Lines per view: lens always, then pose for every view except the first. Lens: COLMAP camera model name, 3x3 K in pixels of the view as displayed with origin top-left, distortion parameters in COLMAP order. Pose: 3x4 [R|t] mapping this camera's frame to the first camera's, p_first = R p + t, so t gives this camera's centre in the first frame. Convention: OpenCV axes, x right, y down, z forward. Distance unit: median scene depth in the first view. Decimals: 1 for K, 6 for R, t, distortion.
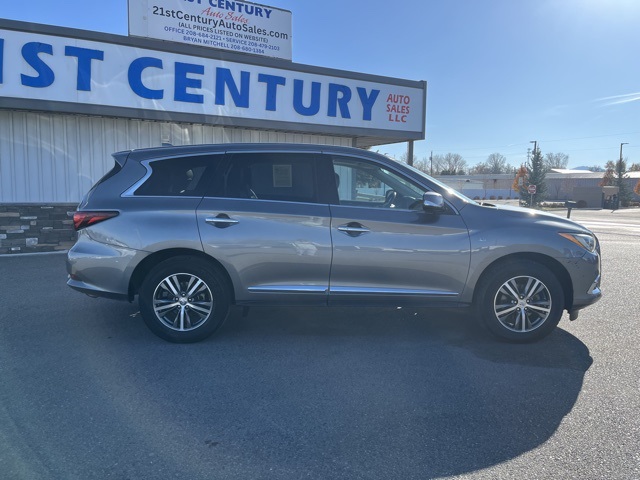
lens RADIAL K [[489.3, 0, 321.7], [0, 489.3, 237.3], [0, 0, 1]] dist [0.058497, -0.081066]
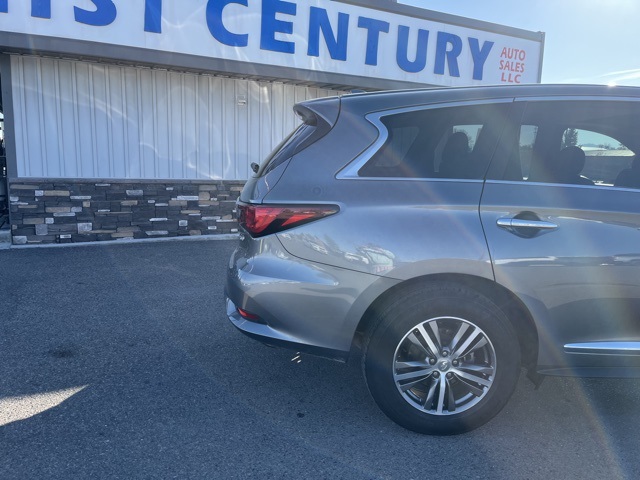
lens RADIAL K [[489.3, 0, 313.6], [0, 489.3, 240.7], [0, 0, 1]] dist [0.058497, -0.081066]
pose [[0.999776, 0.014207, -0.015678, -0.206141], [-0.013274, 0.998221, 0.058123, -0.021325], [0.016476, -0.057901, 0.998186, 0.212275]]
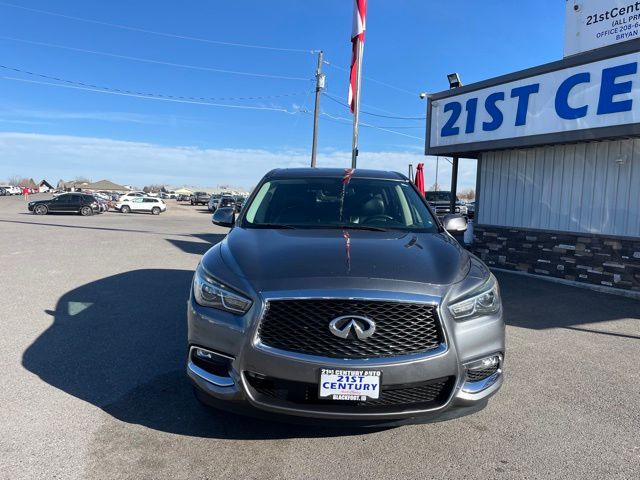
lens RADIAL K [[489.3, 0, 320.3], [0, 489.3, 224.4], [0, 0, 1]] dist [0.058497, -0.081066]
pose [[-0.033997, 0.033362, -0.998865, 0.600868], [-0.140012, 0.989427, 0.037812, -0.056702], [0.989566, 0.141139, -0.028966, 0.599230]]
